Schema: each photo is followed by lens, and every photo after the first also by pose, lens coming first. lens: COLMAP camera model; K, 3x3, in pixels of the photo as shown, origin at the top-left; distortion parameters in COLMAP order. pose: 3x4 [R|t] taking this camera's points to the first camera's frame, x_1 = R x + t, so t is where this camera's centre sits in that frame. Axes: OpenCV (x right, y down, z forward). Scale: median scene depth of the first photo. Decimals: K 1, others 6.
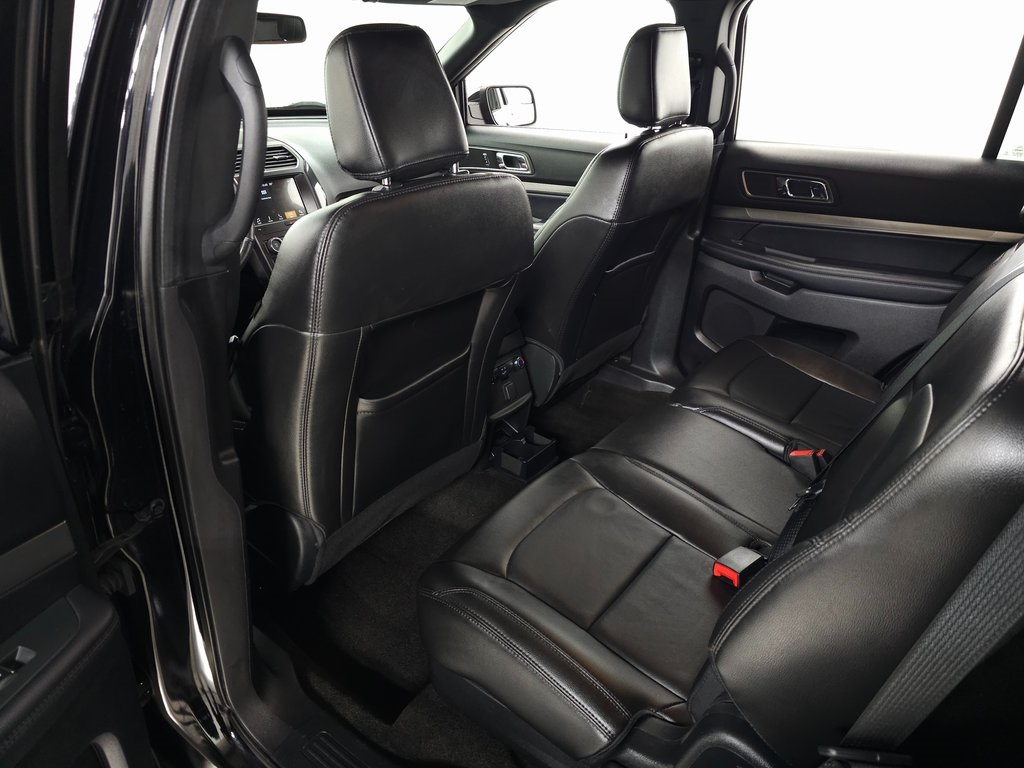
lens RADIAL K [[657.6, 0, 512.0], [0, 657.6, 384.0], [0, 0, 1]] dist [0.031049, -0.042356]
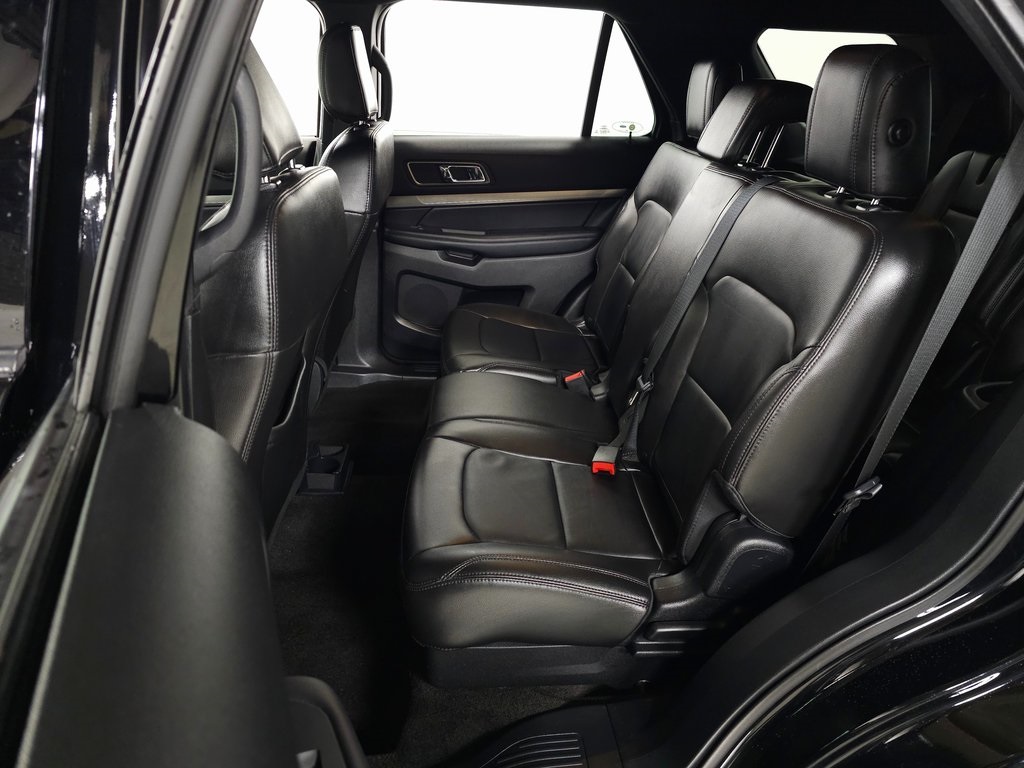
lens RADIAL K [[657.6, 0, 512.0], [0, 657.6, 384.0], [0, 0, 1]] dist [0.031049, -0.042356]
pose [[0.772749, -0.266668, 0.575974, -0.247840], [0.274509, 0.958613, 0.075532, -0.005259], [-0.572279, 0.099743, 0.813971, 0.045613]]
